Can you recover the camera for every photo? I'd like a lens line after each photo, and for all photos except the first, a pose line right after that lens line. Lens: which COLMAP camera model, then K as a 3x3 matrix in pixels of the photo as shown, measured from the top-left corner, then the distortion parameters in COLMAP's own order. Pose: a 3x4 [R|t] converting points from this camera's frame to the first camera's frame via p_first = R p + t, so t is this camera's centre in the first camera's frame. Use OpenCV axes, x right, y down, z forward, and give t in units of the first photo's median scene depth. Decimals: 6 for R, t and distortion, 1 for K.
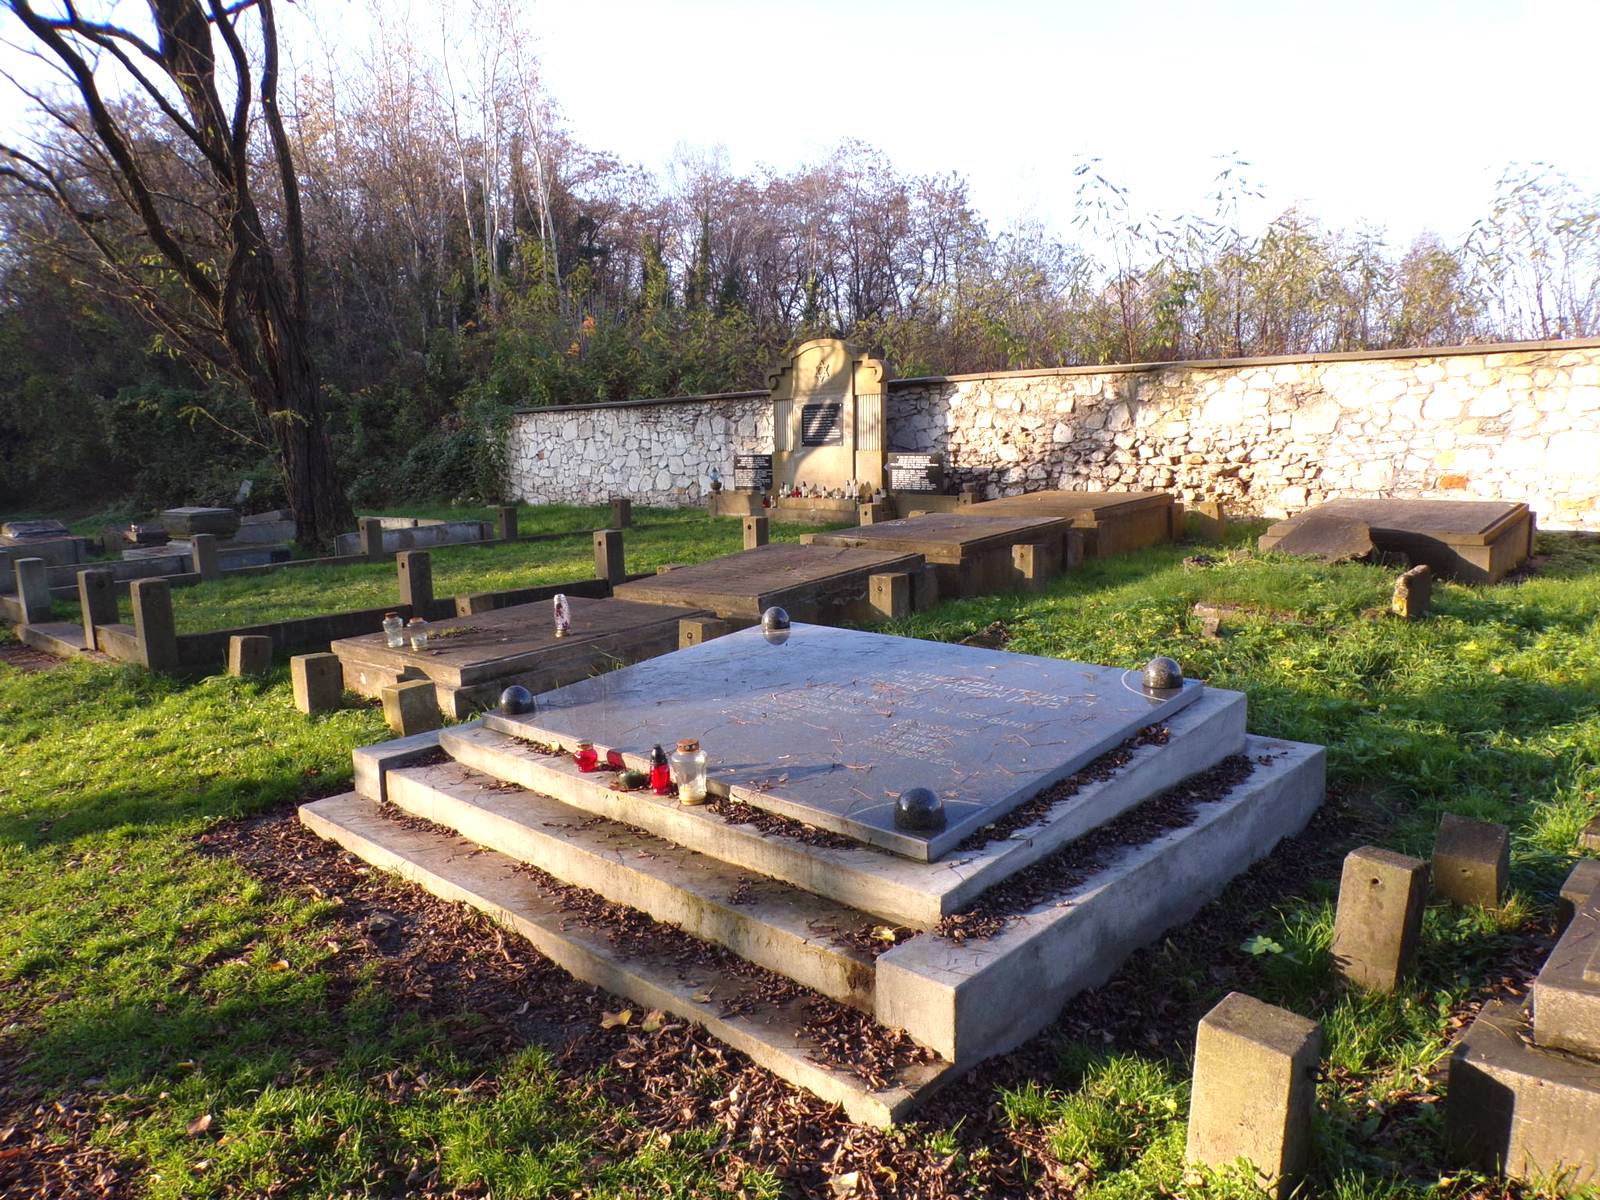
lens RADIAL K [[1095.1, 0, 797.5], [0, 1095.1, 600.7], [0, 0, 1]] dist [-0.056263, 0.000738]
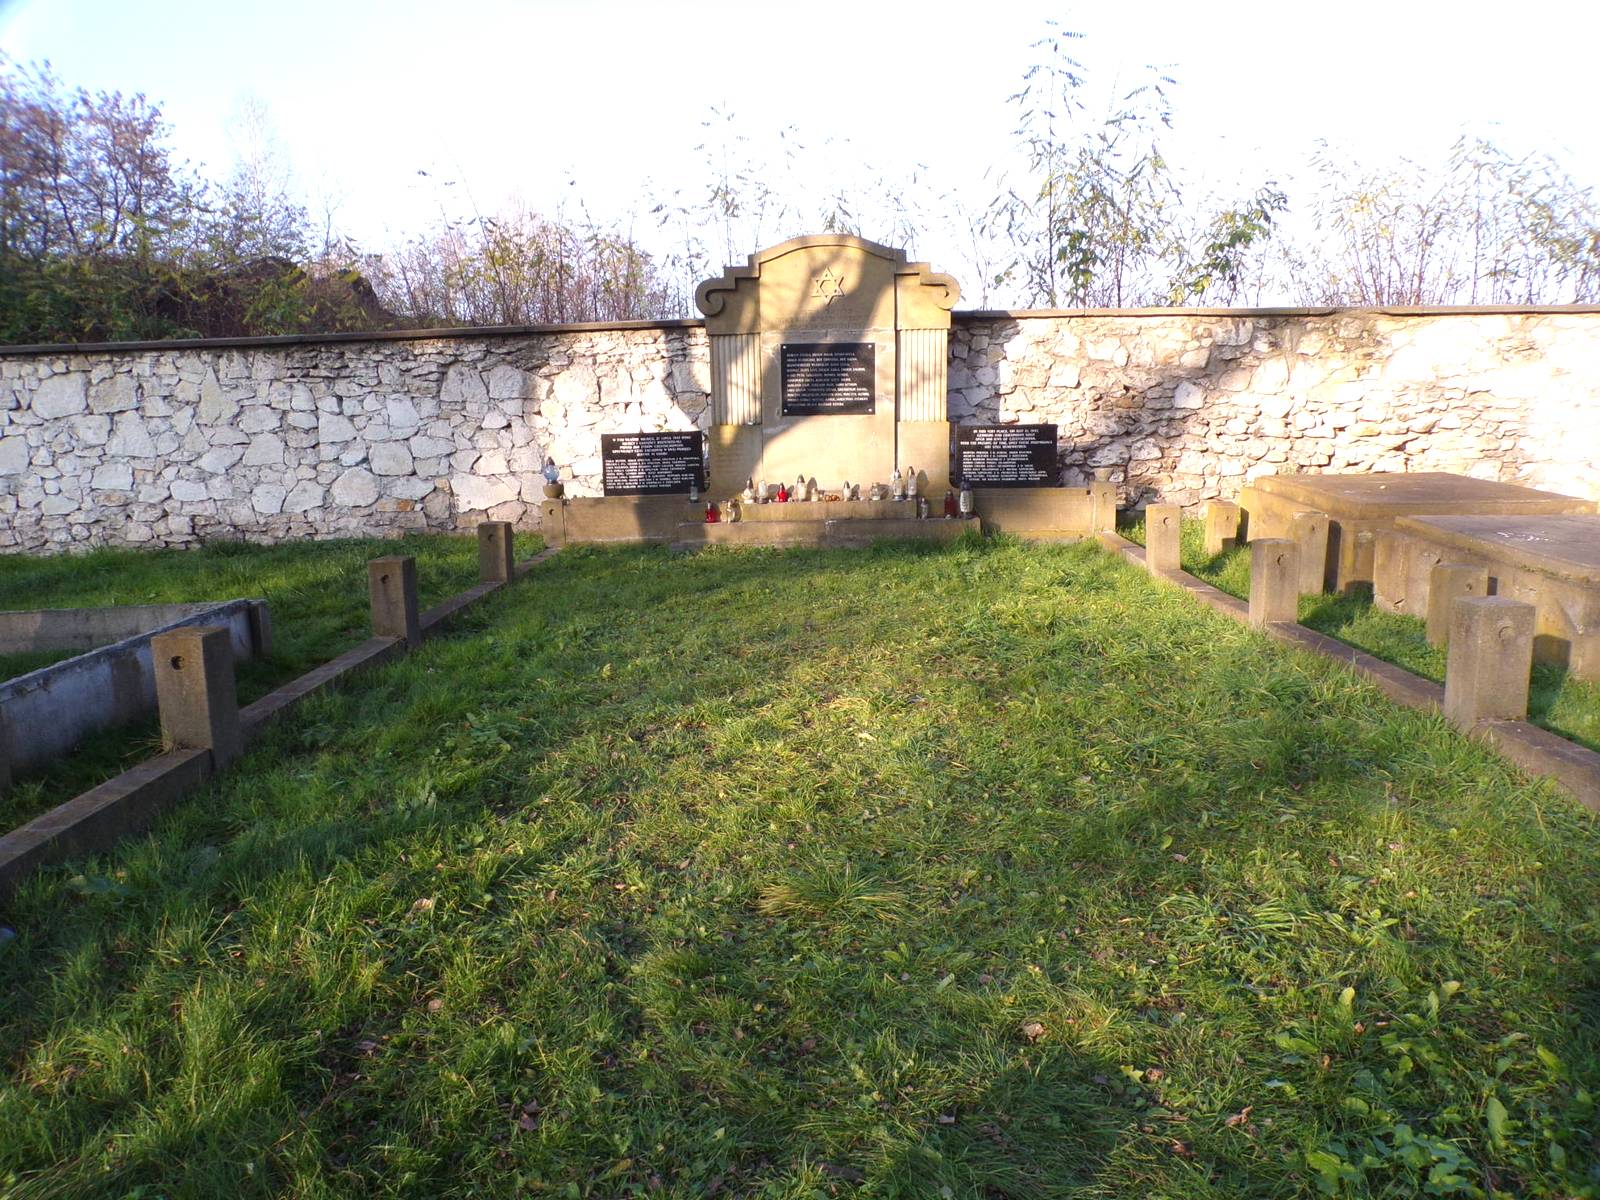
lens RADIAL K [[1095.1, 0, 803.1], [0, 1095.1, 602.4], [0, 0, 1]] dist [-0.056263, 0.000738]
pose [[0.715531, -0.114161, 0.689190, -0.401750], [0.108802, 0.992730, 0.051480, -0.070632], [-0.690057, 0.038149, 0.722749, 0.570697]]
